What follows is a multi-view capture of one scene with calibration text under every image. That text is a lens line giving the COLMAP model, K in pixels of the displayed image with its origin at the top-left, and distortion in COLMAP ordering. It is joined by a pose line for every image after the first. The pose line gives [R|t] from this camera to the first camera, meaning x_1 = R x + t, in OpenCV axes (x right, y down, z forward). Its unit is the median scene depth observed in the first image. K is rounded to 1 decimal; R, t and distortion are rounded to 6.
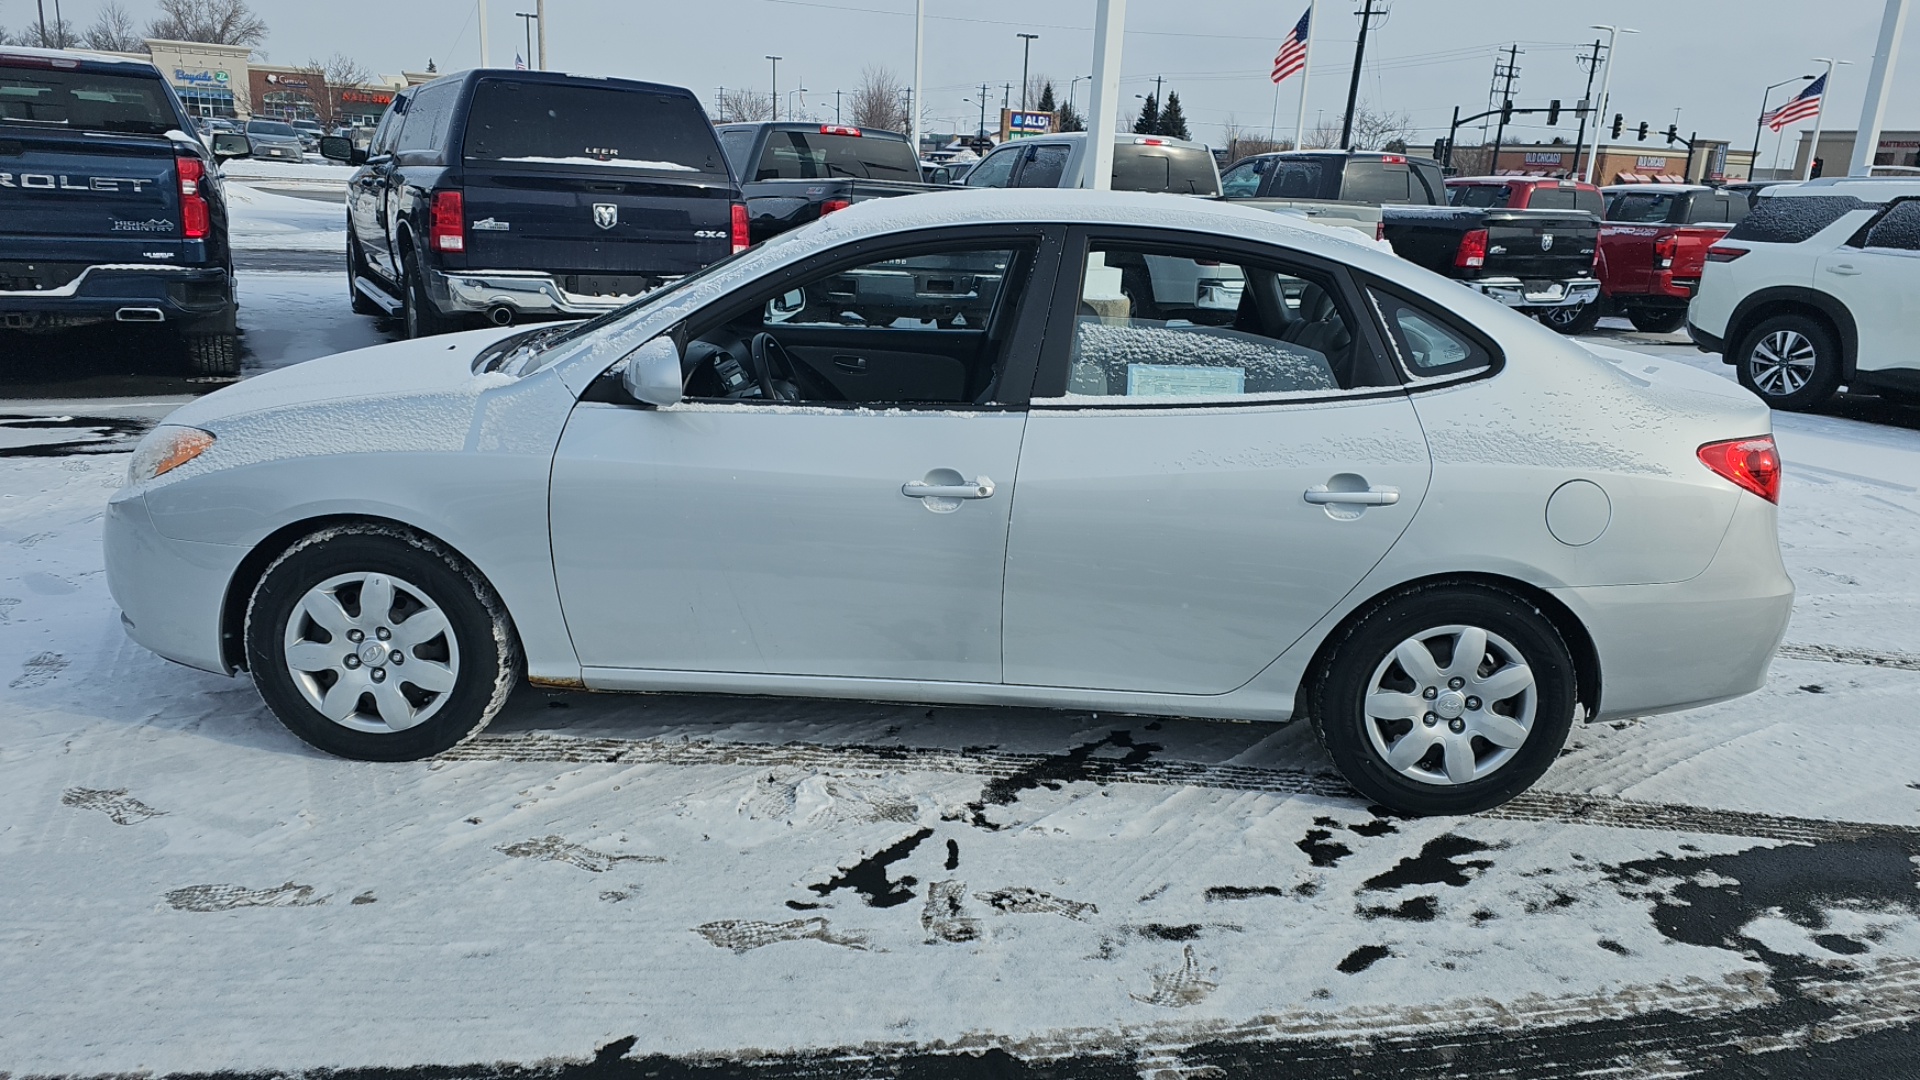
lens RADIAL K [[1361.0, 0, 958.5], [0, 1361.0, 552.8], [0, 0, 1]] dist [0.083071, -0.071240]
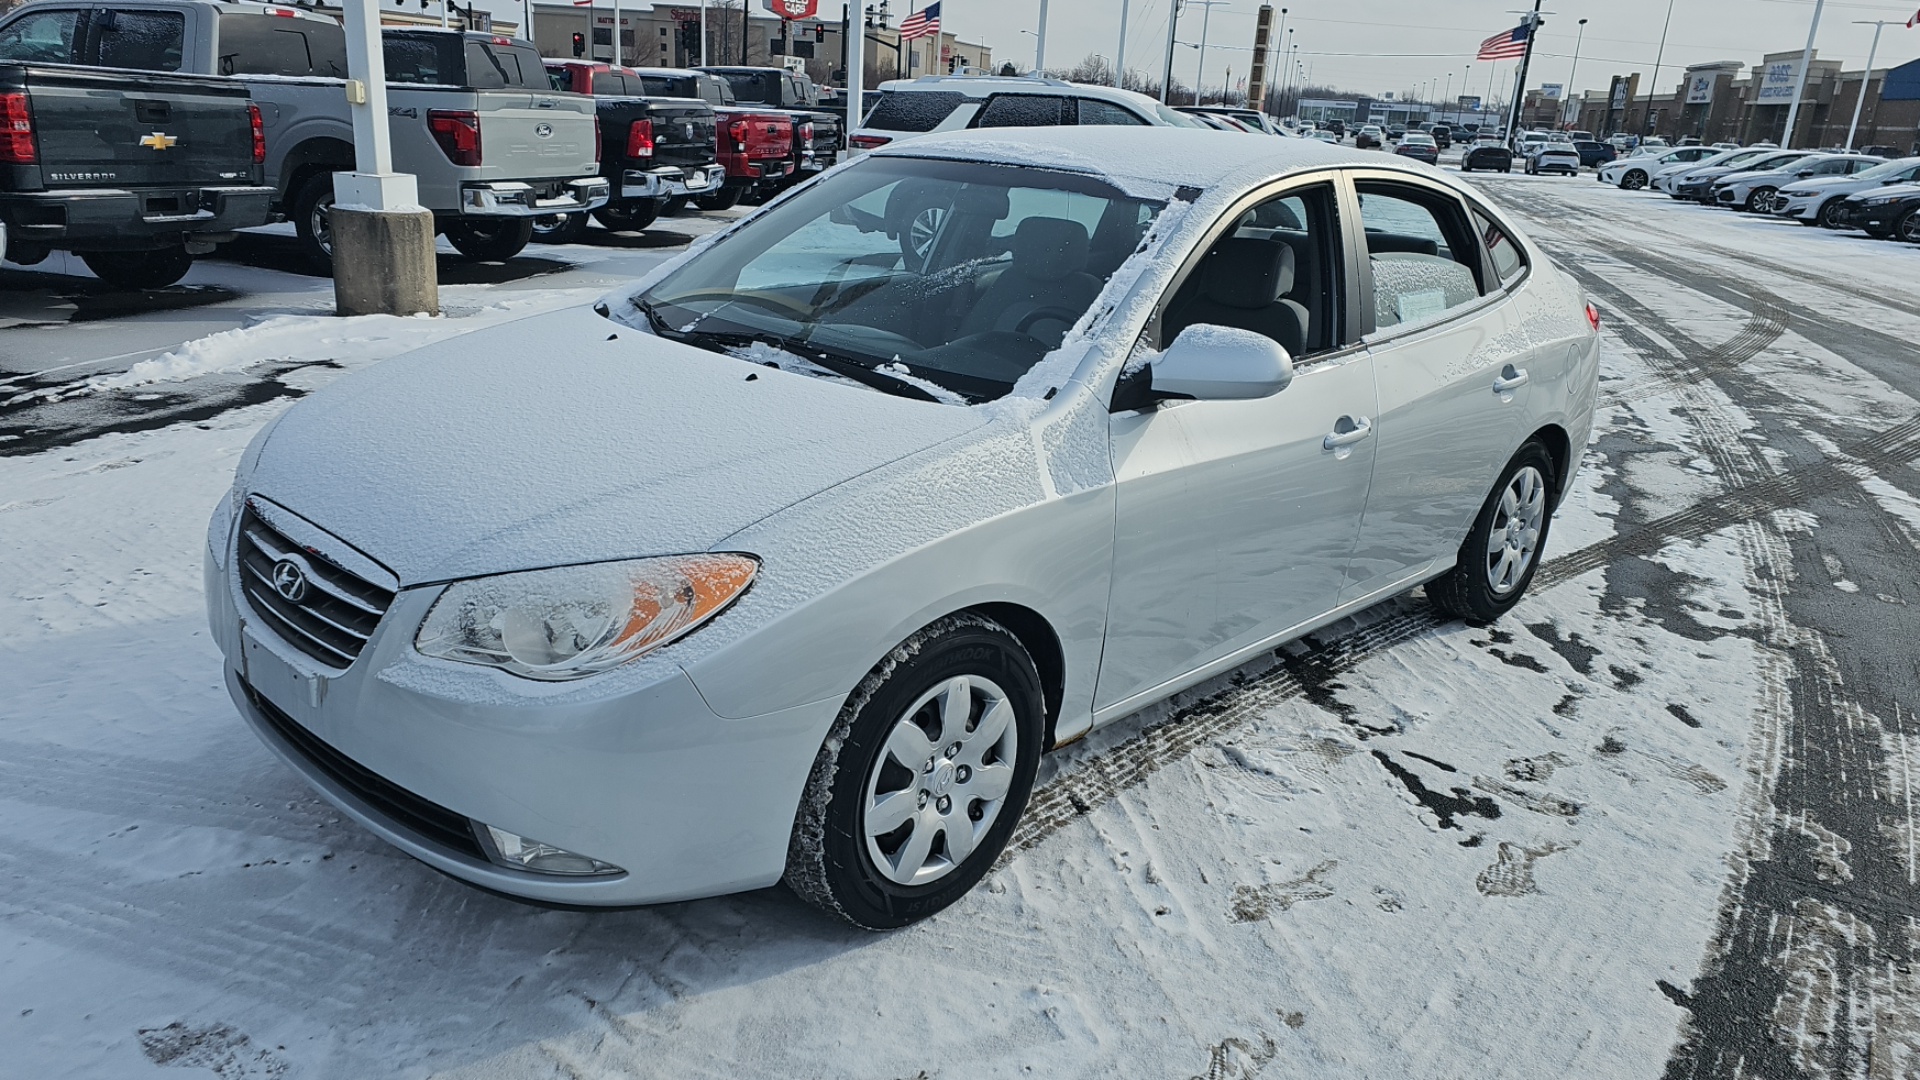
lens RADIAL K [[1361.0, 0, 959.9], [0, 1361.0, 557.0], [0, 0, 1]] dist [0.083071, -0.071240]
pose [[0.684594, -0.241598, 0.687722, -0.938954], [0.177497, 0.970328, 0.164188, -0.178091], [-0.706984, 0.009667, 0.707164, 0.460654]]
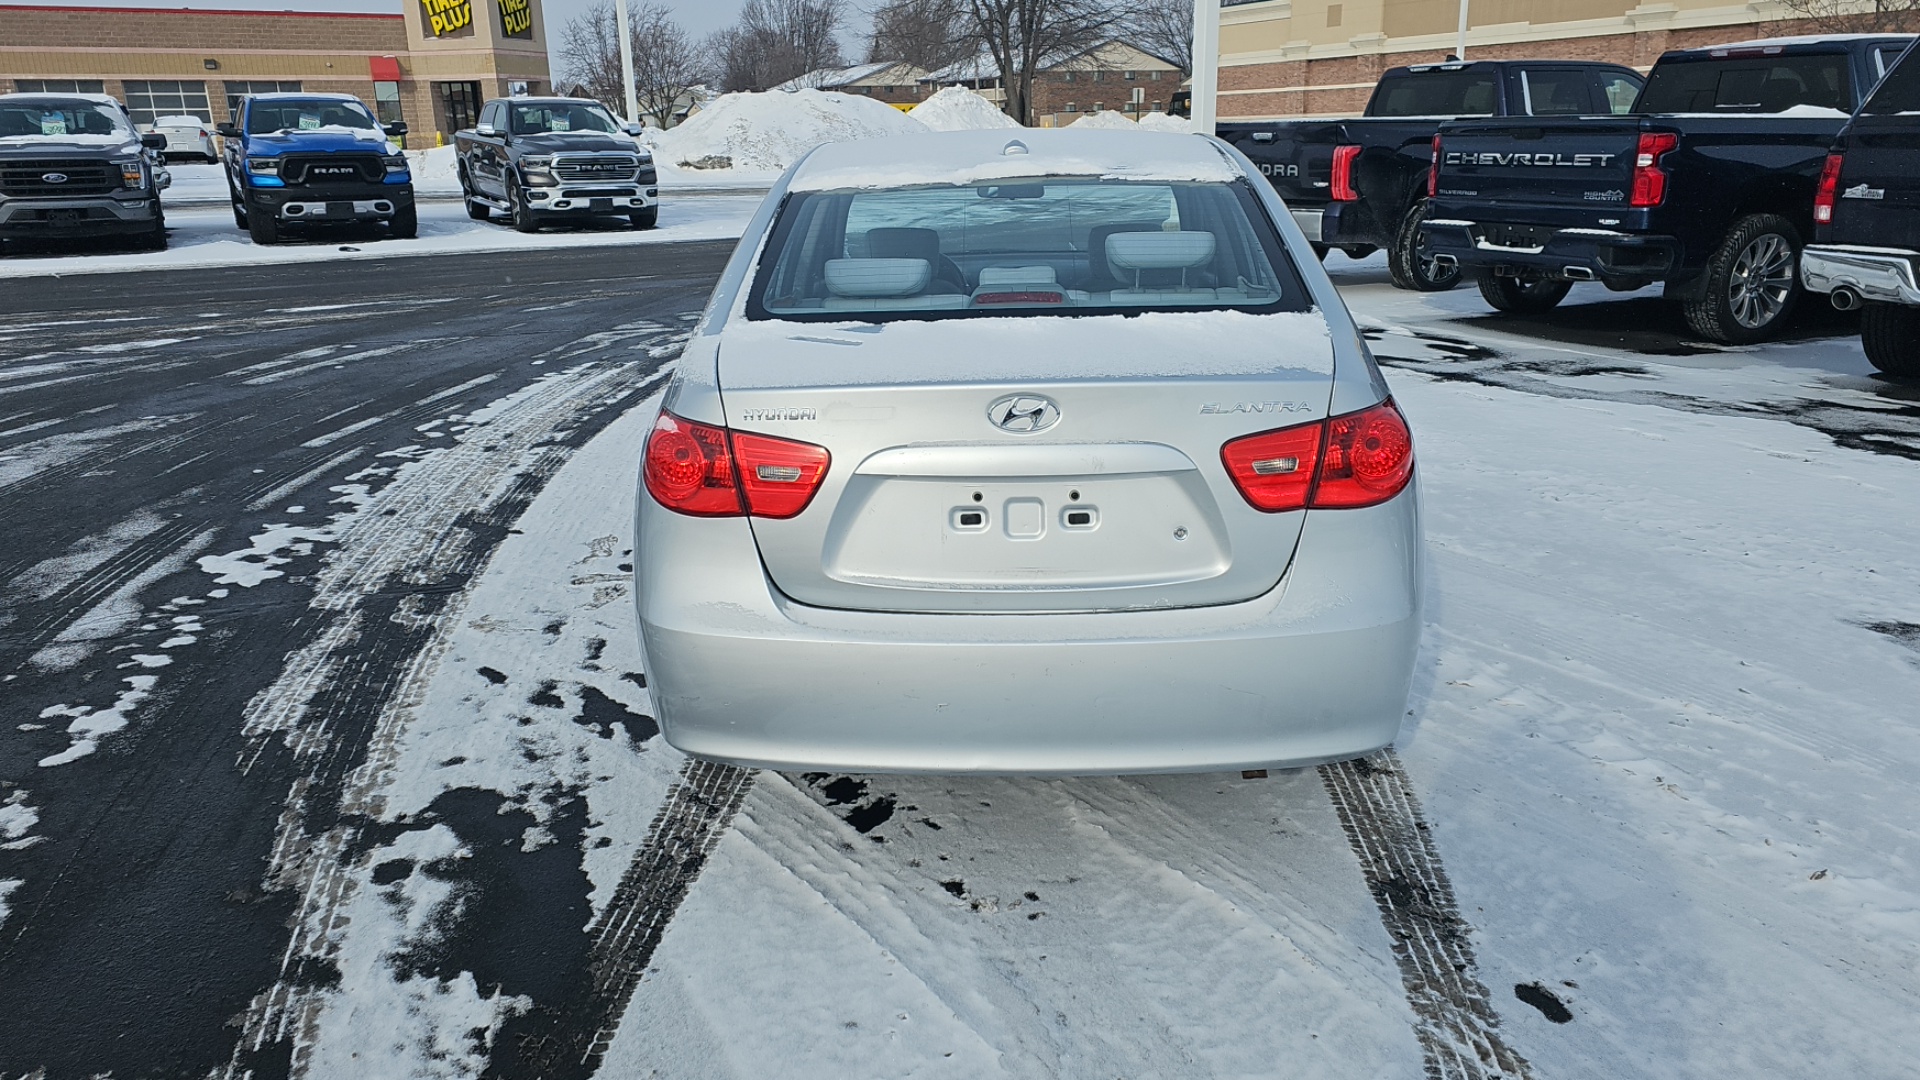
lens RADIAL K [[1361.0, 0, 953.7], [0, 1361.0, 533.9], [0, 0, 1]] dist [0.083071, -0.071240]
pose [[-0.024363, 0.239720, -0.970536, 1.378964], [-0.254098, 0.937456, 0.237928, -0.251747], [0.966872, 0.252408, 0.038073, 1.171138]]
